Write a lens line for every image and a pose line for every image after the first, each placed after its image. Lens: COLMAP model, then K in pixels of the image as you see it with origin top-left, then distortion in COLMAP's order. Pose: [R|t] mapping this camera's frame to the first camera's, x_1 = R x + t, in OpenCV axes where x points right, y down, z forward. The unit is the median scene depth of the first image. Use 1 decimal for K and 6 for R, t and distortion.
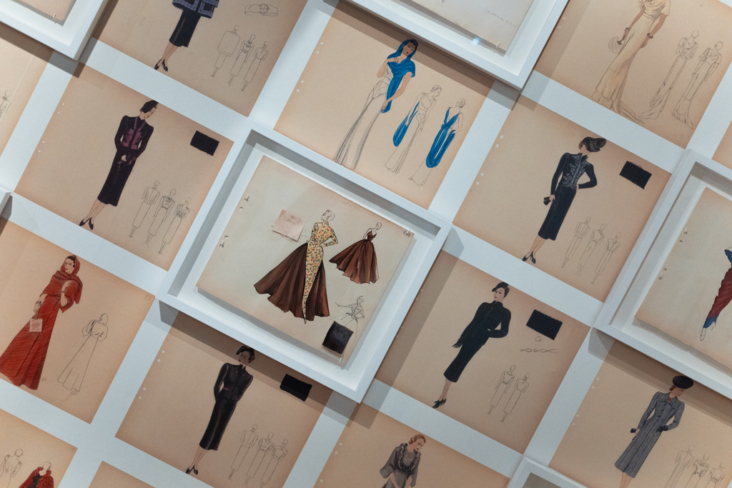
lens RADIAL K [[1060.5, 0, 364.8], [0, 1060.5, 247.0], [0, 0, 1]] dist [-0.020675, 0.000000]
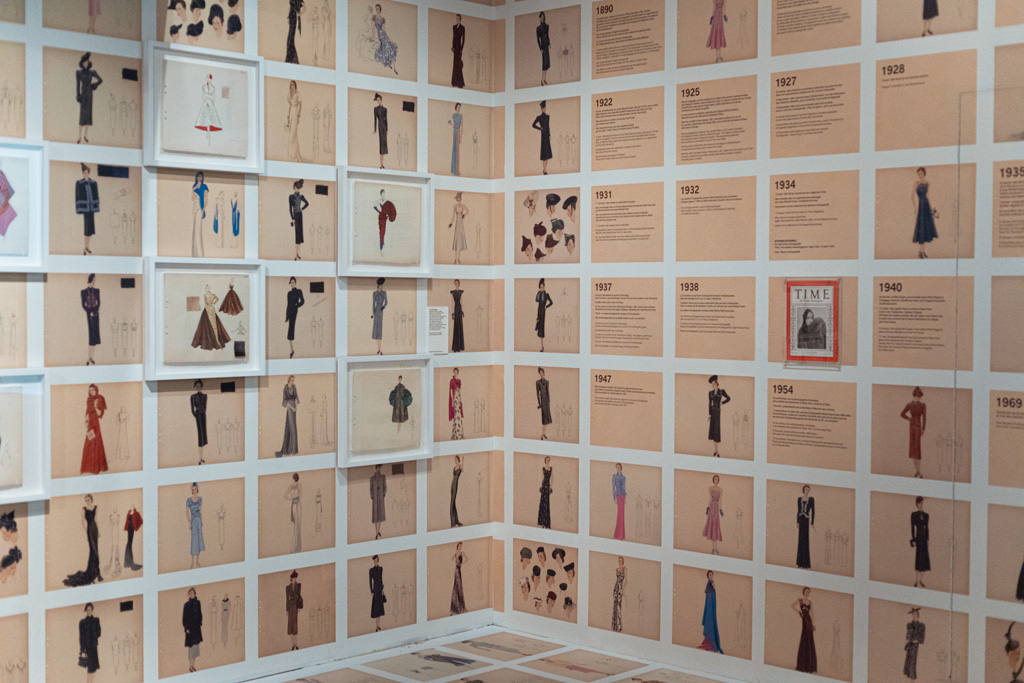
lens RADIAL K [[1483.5, 0, 512.1], [0, 1483.5, 339.5], [0, 0, 1]] dist [-0.020675, 0.000000]
pose [[0.619622, -0.476692, 0.623565, -1.235985], [0.347385, 0.878956, 0.326740, -0.555929], [-0.703841, 0.014162, 0.710216, -1.012351]]
